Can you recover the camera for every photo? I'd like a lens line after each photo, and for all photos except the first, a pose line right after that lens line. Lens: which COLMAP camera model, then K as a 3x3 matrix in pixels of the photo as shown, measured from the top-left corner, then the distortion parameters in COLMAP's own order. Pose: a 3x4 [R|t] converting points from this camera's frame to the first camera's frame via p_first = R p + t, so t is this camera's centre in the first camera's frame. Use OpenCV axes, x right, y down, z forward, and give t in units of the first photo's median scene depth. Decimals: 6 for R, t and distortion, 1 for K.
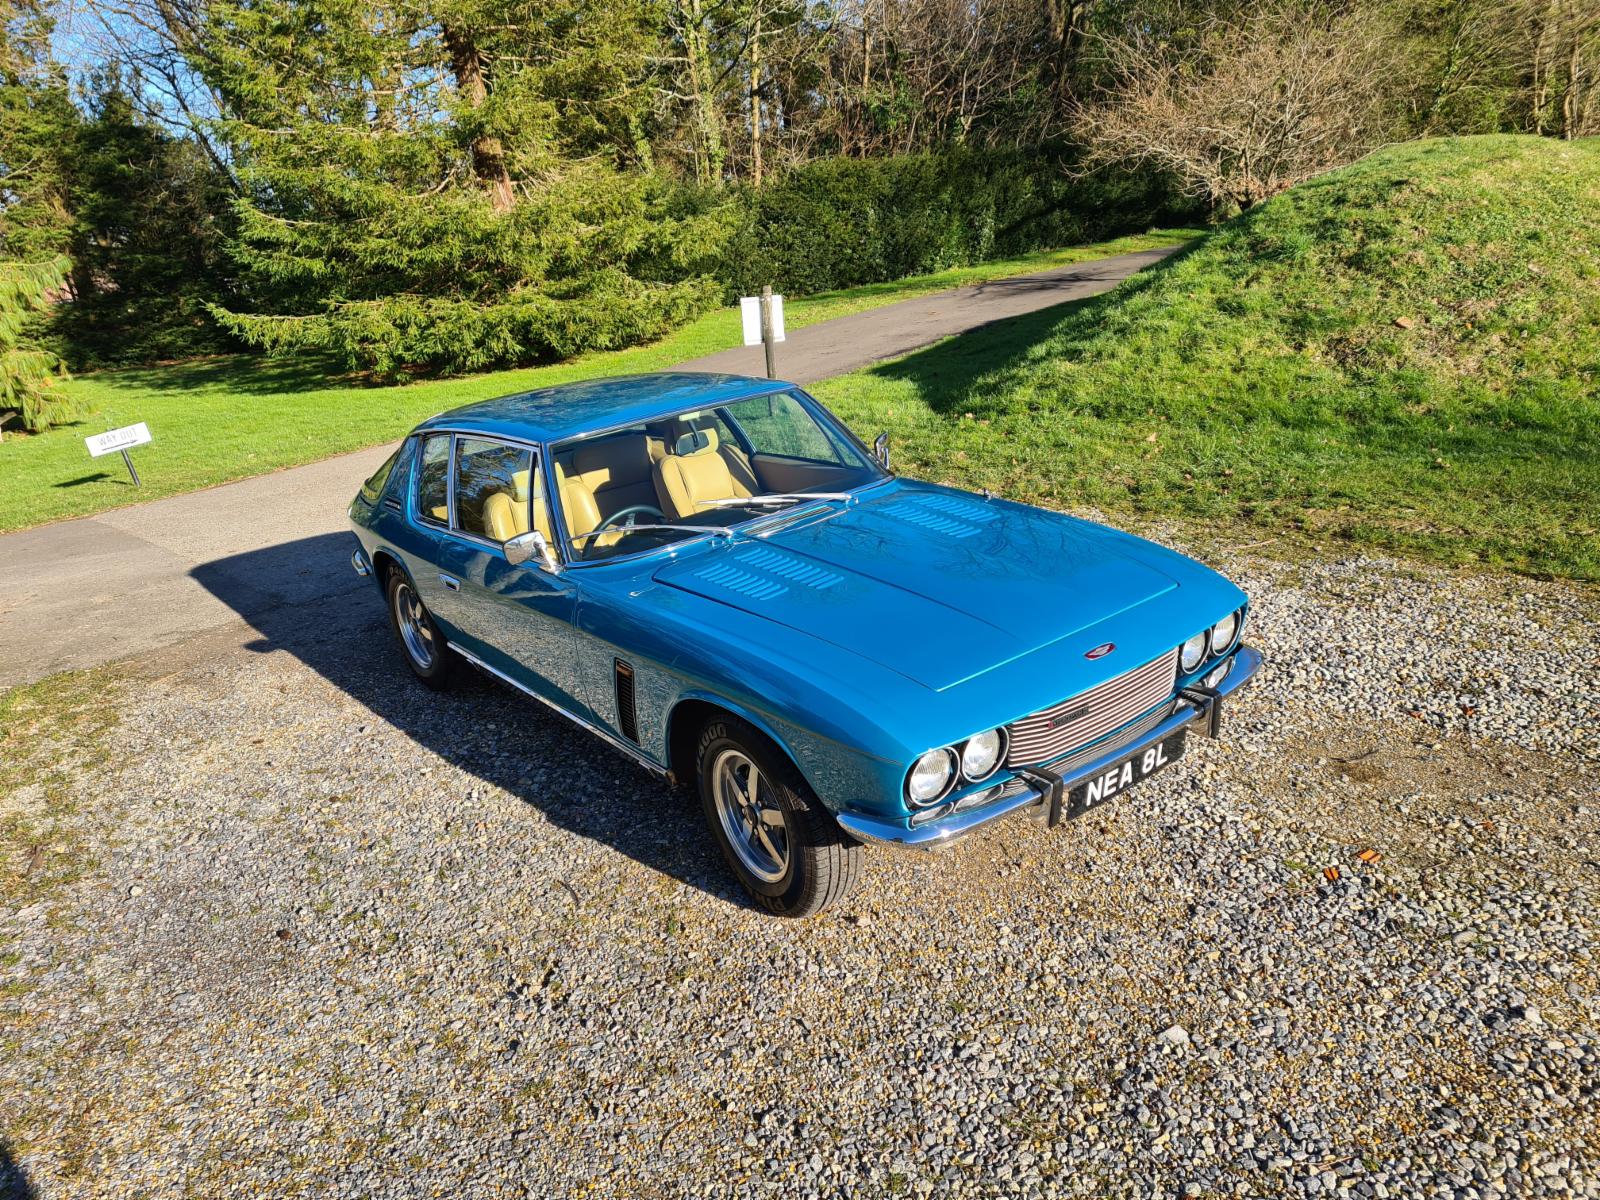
lens RADIAL K [[1195.6, 0, 793.2], [0, 1195.6, 594.3], [0, 0, 1]] dist [0.078040, -0.063909]
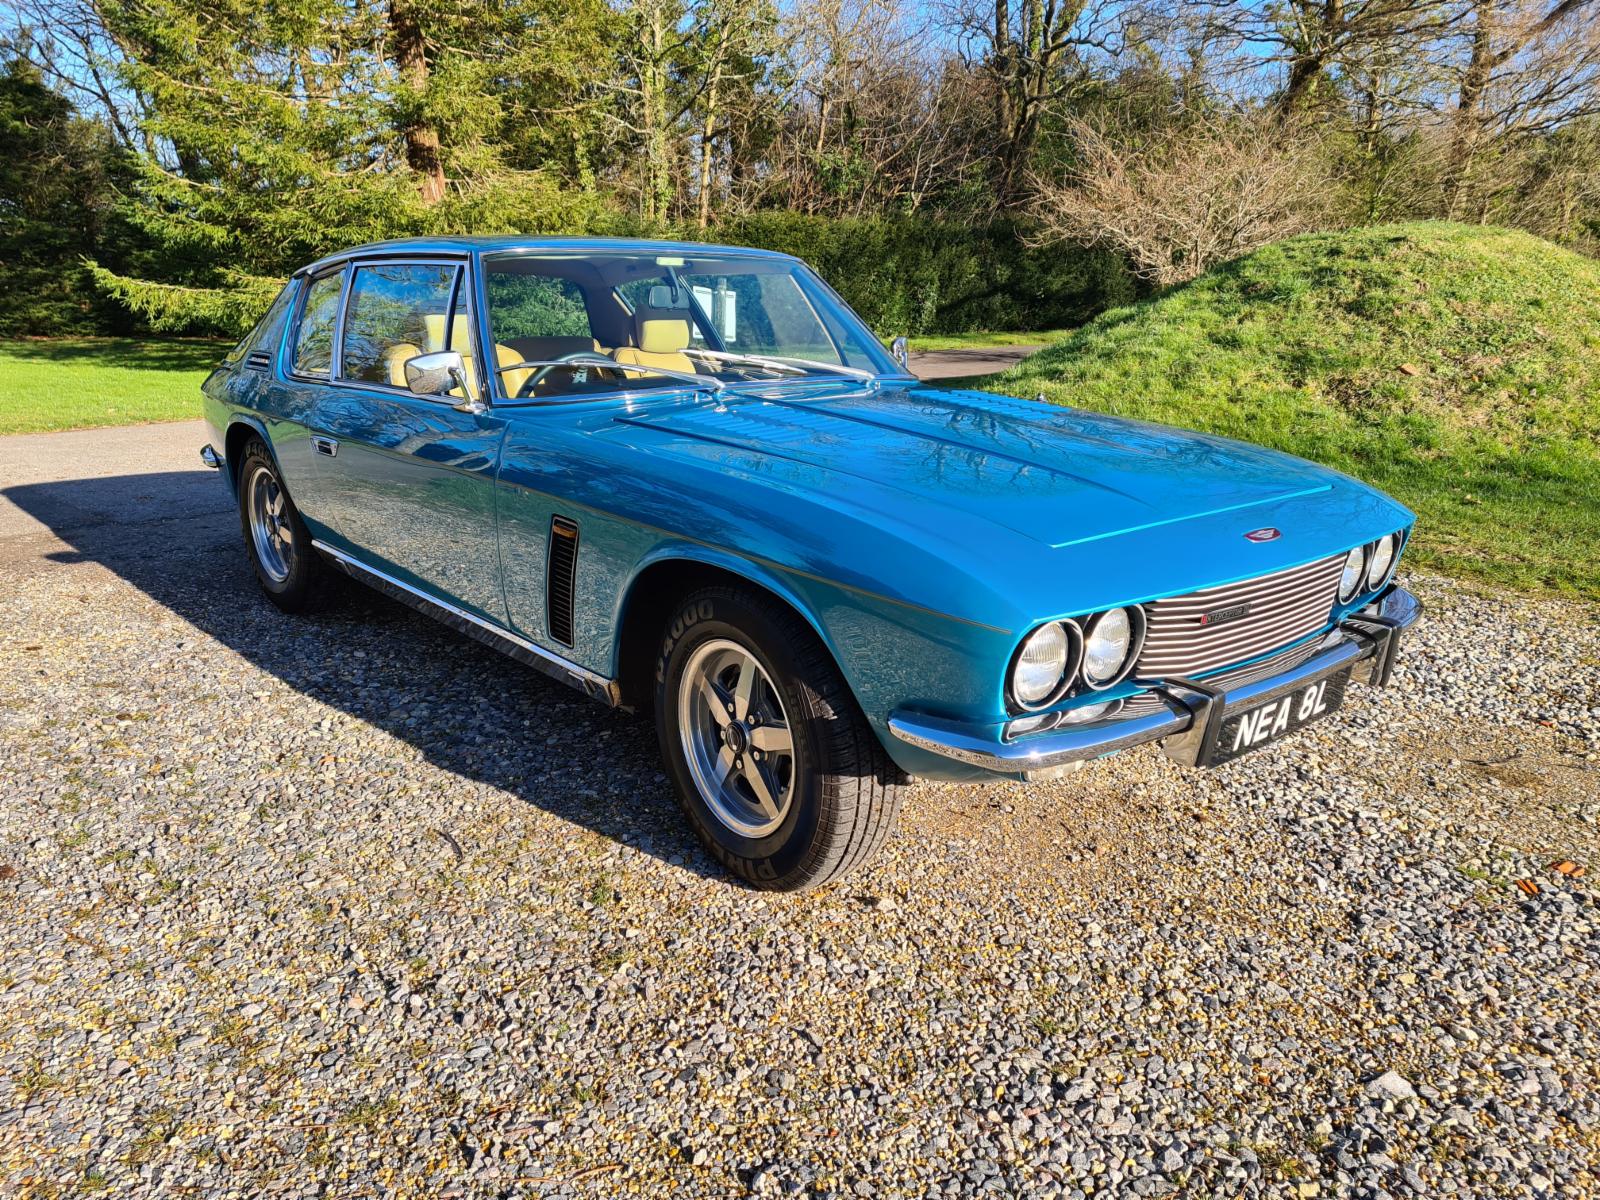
lens RADIAL K [[1191.9, 0, 802.3], [0, 1191.9, 610.5], [0, 0, 1]] dist [0.074404, -0.059684]
pose [[0.990749, 0.098386, 0.093473, -0.038307], [-0.092566, 0.993603, -0.064691, 0.085246], [-0.099240, 0.055440, 0.993518, 0.174259]]
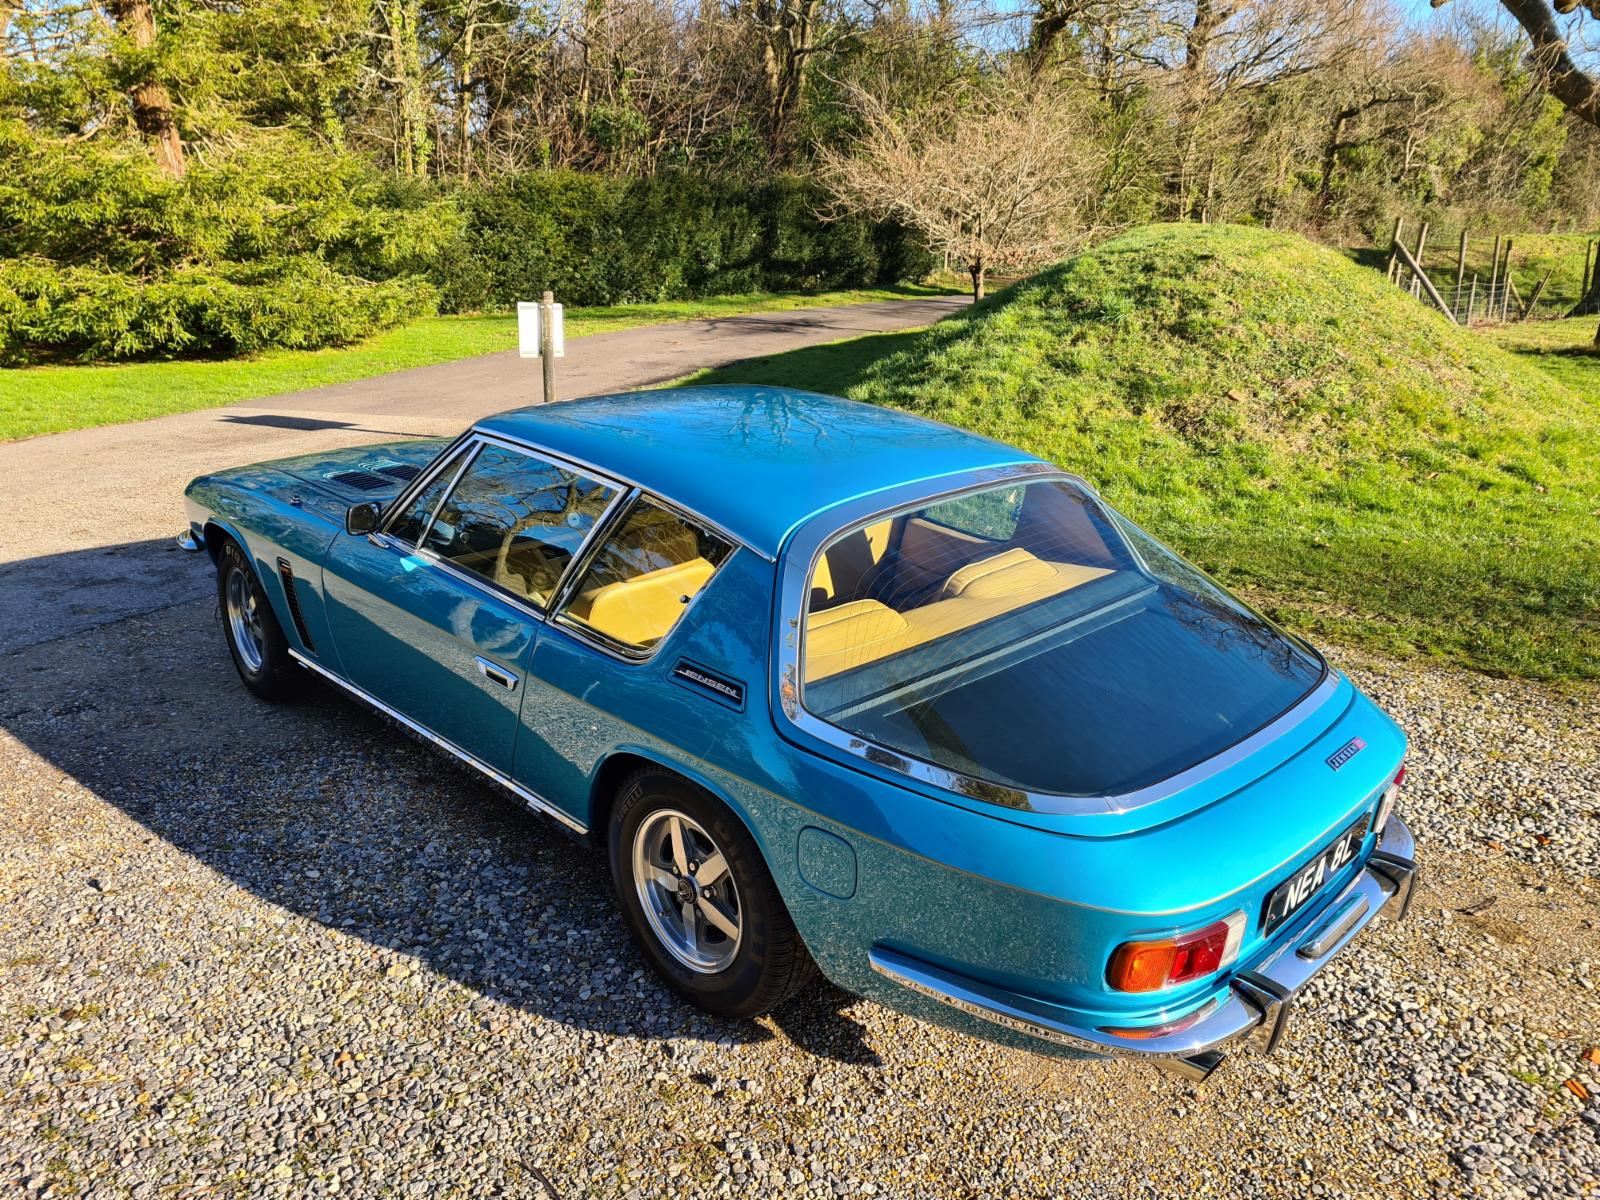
lens RADIAL K [[1195.6, 0, 793.2], [0, 1195.6, 594.3], [0, 0, 1]] dist [0.078040, -0.063909]
pose [[0.959687, 0.033988, 0.279009, -0.150507], [-0.026271, 0.999163, -0.031351, -0.027539], [-0.279841, 0.022757, 0.959777, 0.210132]]
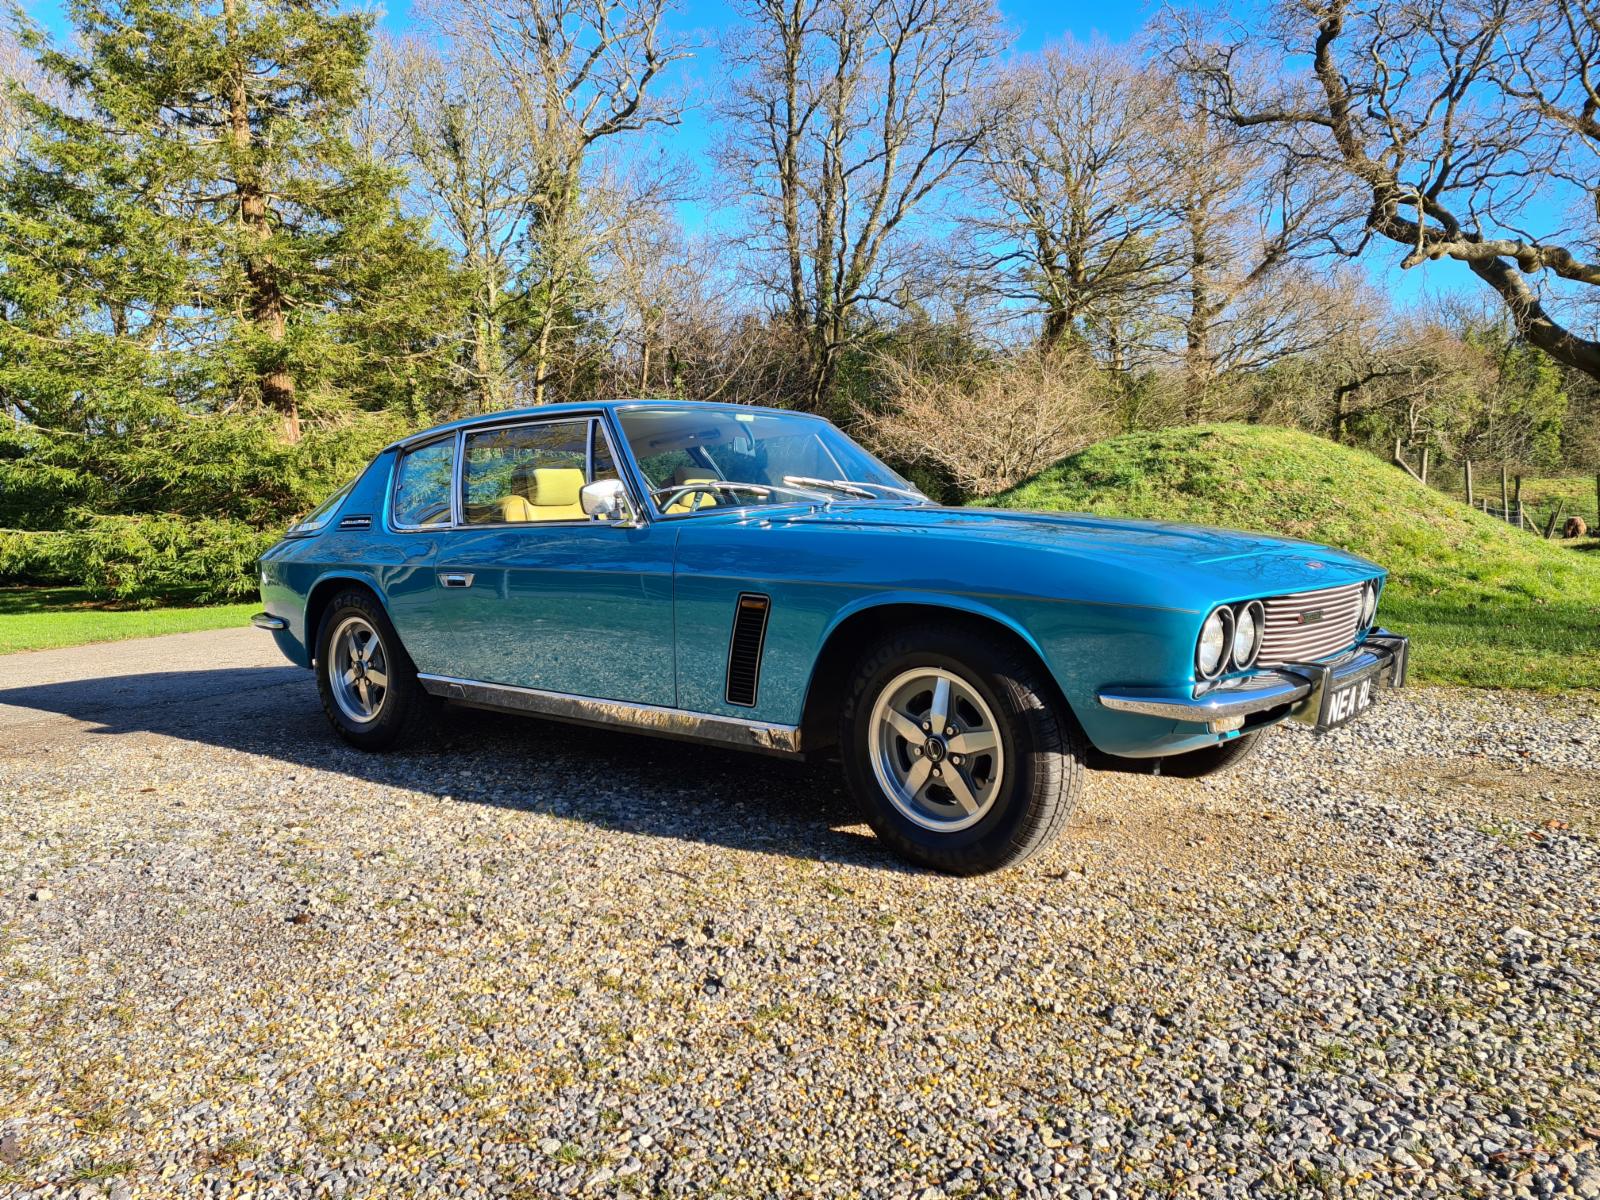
lens RADIAL K [[1199.1, 0, 770.6], [0, 1199.1, 595.7], [0, 0, 1]] dist [0.077511, -0.063780]
pose [[0.974445, 0.070072, 0.213417, -0.187617], [-0.009539, 0.962150, -0.272352, 0.174455], [-0.224423, 0.263356, 0.938231, 0.113938]]
